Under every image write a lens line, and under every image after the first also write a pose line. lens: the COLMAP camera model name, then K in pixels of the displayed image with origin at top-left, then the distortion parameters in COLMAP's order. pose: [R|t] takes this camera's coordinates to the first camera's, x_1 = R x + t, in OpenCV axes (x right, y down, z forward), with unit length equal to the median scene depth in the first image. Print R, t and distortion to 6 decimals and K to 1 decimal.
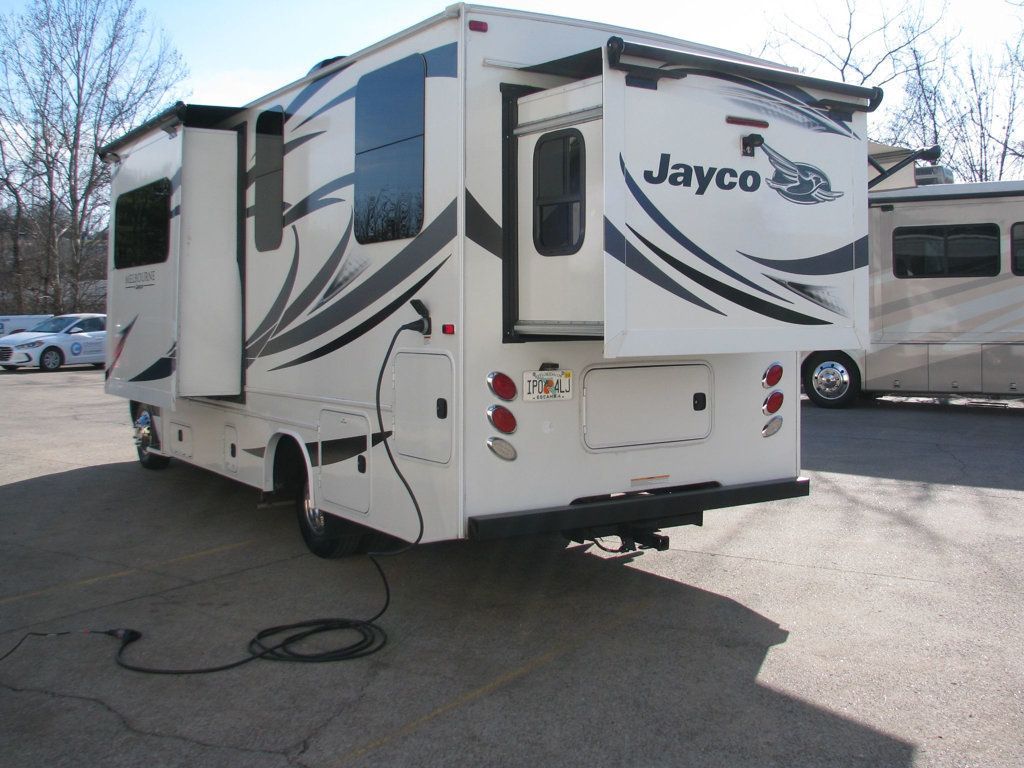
lens RADIAL K [[1062.6, 0, 512.0], [0, 1062.6, 384.0], [0, 0, 1]] dist [-0.018663, -0.008911]
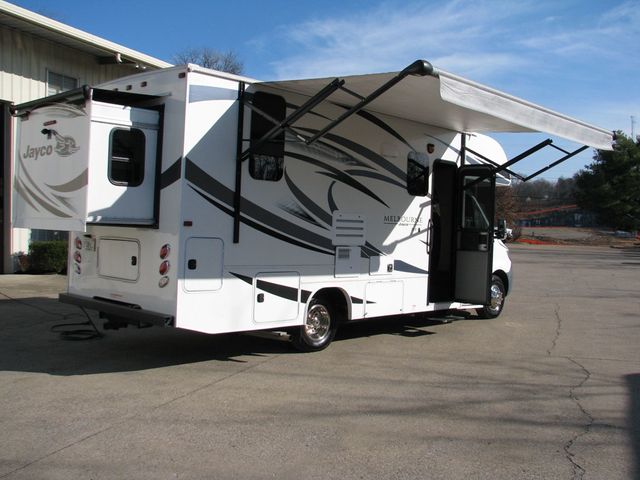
lens RADIAL K [[664.1, 0, 320.0], [0, 664.1, 240.0], [0, 0, 1]] dist [-0.018663, -0.008911]
pose [[0.198628, 0.029799, -0.979622, 1.577864], [-0.093393, 0.995565, 0.011348, -0.073129], [0.975615, 0.089236, 0.200530, 1.226235]]
